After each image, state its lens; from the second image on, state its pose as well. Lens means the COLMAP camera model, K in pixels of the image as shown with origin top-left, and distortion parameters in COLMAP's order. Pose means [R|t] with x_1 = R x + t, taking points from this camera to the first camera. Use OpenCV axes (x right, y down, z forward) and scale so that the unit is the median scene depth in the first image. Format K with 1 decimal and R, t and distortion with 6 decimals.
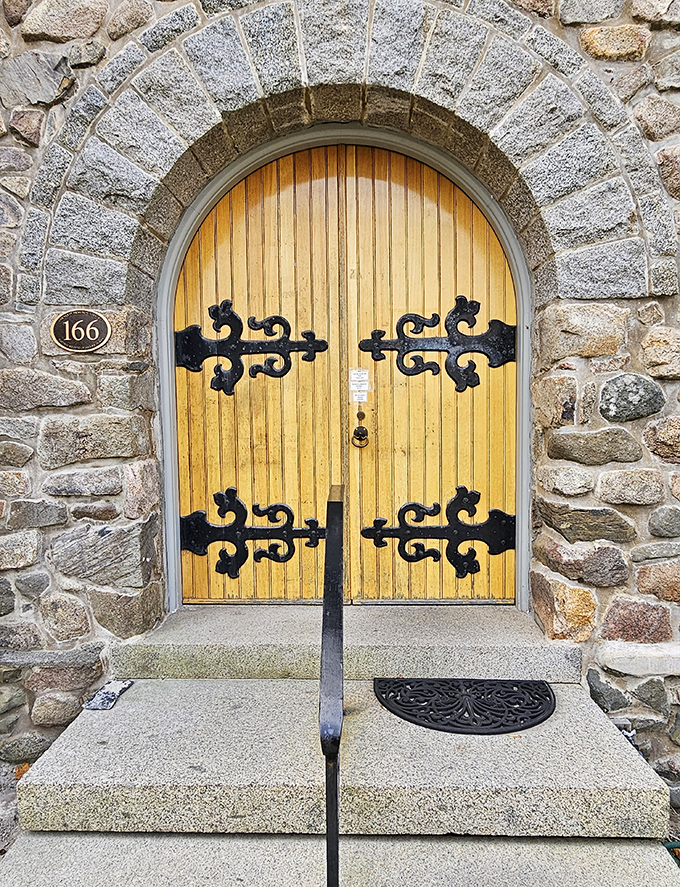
lens RADIAL K [[615.6, 0, 340.8], [0, 615.6, 446.4], [0, 0, 1]] dist [-0.011148, -0.003172]
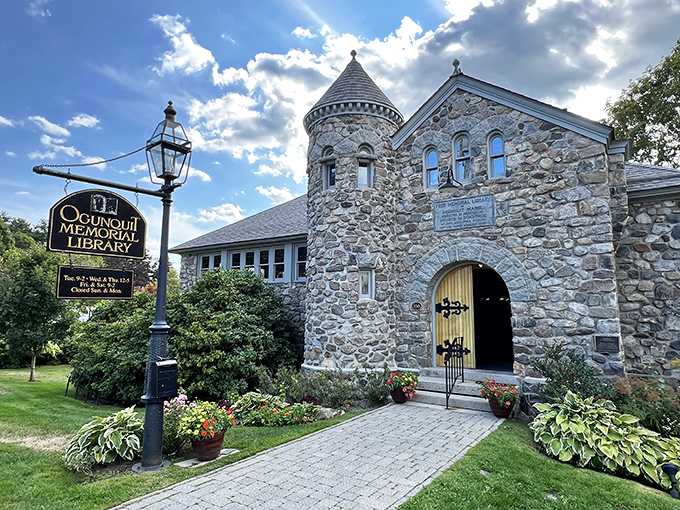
lens RADIAL K [[460.1, 0, 340.7], [0, 460.1, 255.6], [0, 0, 1]] dist [0.021198, -0.003921]
pose [[0.861485, -0.042983, -0.505961, 1.007330], [-0.049301, 0.984623, -0.167590, 0.078105], [0.505384, 0.169321, 0.846119, -2.682033]]
